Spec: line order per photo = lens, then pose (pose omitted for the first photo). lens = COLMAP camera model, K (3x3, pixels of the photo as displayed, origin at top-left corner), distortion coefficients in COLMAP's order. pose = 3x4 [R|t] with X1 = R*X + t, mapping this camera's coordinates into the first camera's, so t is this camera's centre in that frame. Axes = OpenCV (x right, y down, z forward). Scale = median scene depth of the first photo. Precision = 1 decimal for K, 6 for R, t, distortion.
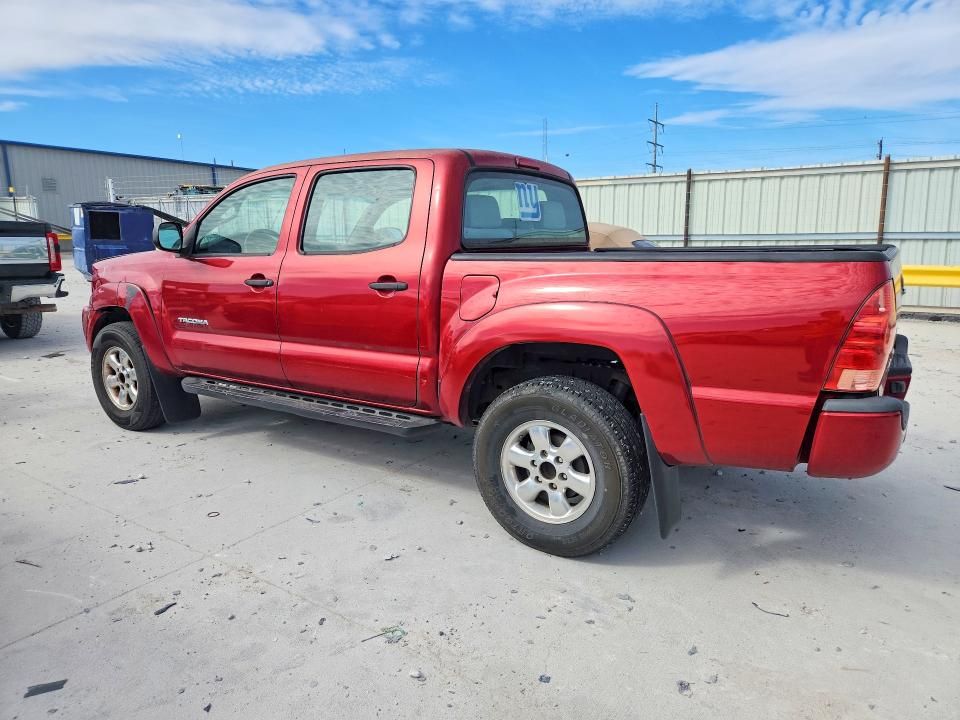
lens RADIAL K [[654.5, 0, 480.0], [0, 654.5, 360.0], [0, 0, 1]] dist [-0.002368, -0.004221]
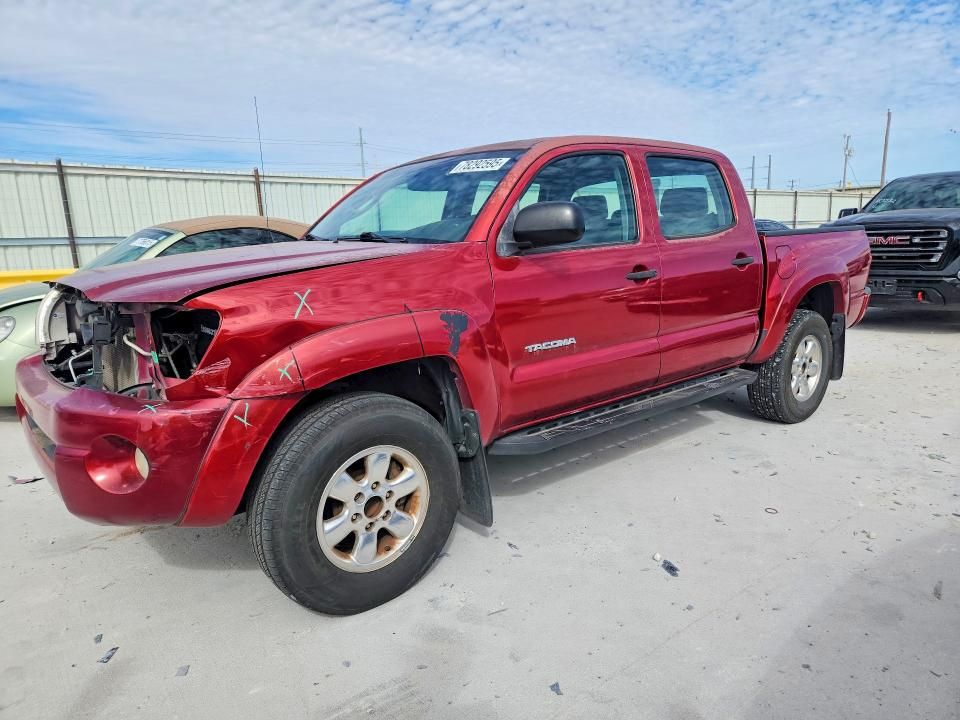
lens RADIAL K [[654.5, 0, 480.0], [0, 654.5, 360.0], [0, 0, 1]] dist [-0.002368, -0.004221]
pose [[0.299427, -0.192627, 0.934472, -1.165573], [0.202053, 0.969997, 0.135207, -0.160180], [-0.932480, 0.148329, 0.329364, 0.888252]]
